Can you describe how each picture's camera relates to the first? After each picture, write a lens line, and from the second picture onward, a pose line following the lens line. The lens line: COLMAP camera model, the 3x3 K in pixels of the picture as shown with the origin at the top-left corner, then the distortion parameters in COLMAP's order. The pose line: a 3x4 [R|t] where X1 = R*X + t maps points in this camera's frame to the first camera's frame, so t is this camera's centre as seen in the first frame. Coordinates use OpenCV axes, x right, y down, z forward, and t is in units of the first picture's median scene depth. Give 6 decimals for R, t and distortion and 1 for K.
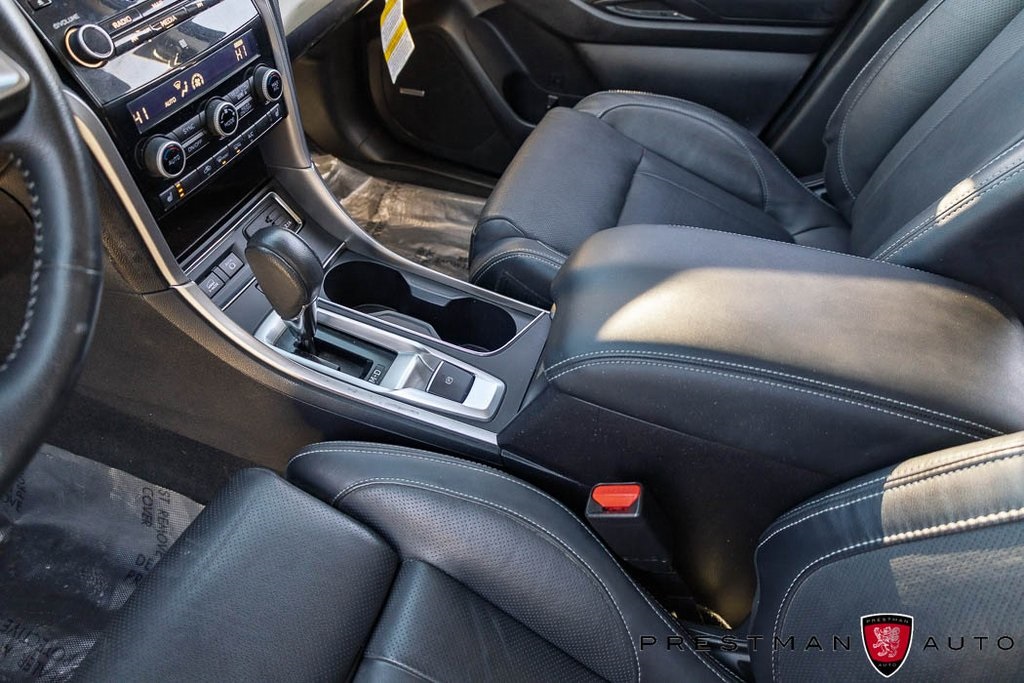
lens RADIAL K [[661.3, 0, 512.0], [0, 661.3, 341.5], [0, 0, 1]] dist [-0.001853, 0.000900]
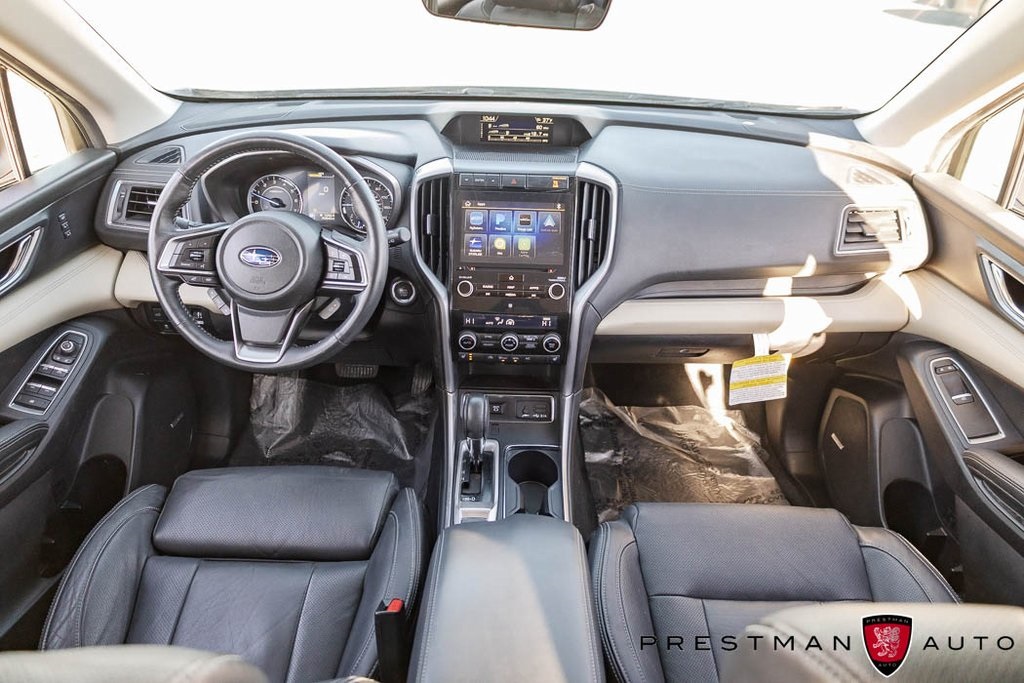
lens RADIAL K [[661.3, 0, 512.0], [0, 661.3, 341.5], [0, 0, 1]] dist [-0.001853, 0.000900]
pose [[0.310402, 0.431517, -0.847021, 1.030758], [-0.692234, 0.713285, 0.109707, -0.468613], [0.651508, 0.552284, 0.520116, -0.016987]]
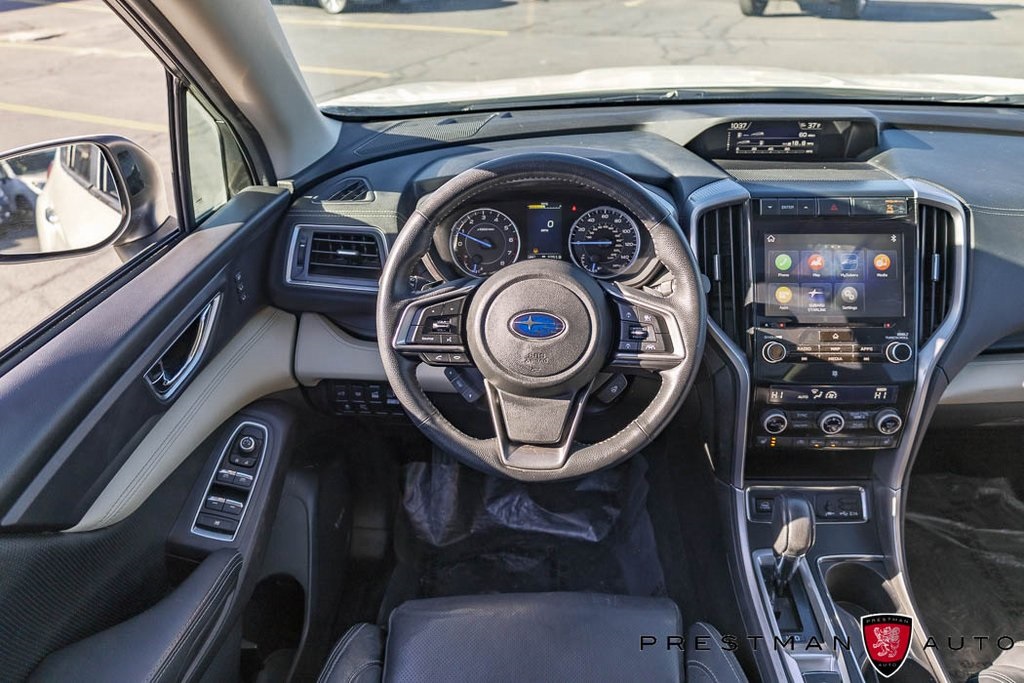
lens RADIAL K [[713.8, 0, 512.0], [0, 713.8, 341.5], [0, 0, 1]] dist [-0.060707, 0.004891]
pose [[0.282031, 0.394099, -0.874725, 0.547729], [-0.663869, 0.738381, 0.118624, -0.155086], [0.692630, 0.547248, 0.469877, -0.265217]]
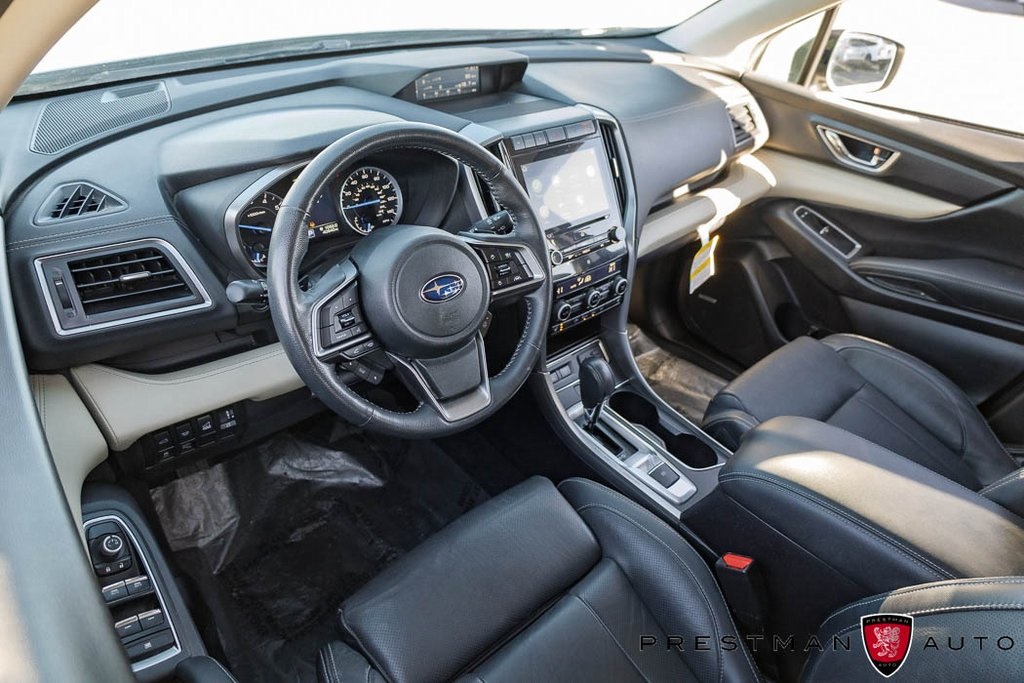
lens RADIAL K [[661.3, 0, 512.0], [0, 661.3, 341.5], [0, 0, 1]] dist [-0.001853, 0.000900]
pose [[0.874729, 0.261234, -0.408174, 0.149421], [-0.354793, 0.918950, -0.172199, 0.163338], [0.330107, 0.295445, 0.896516, -0.649025]]
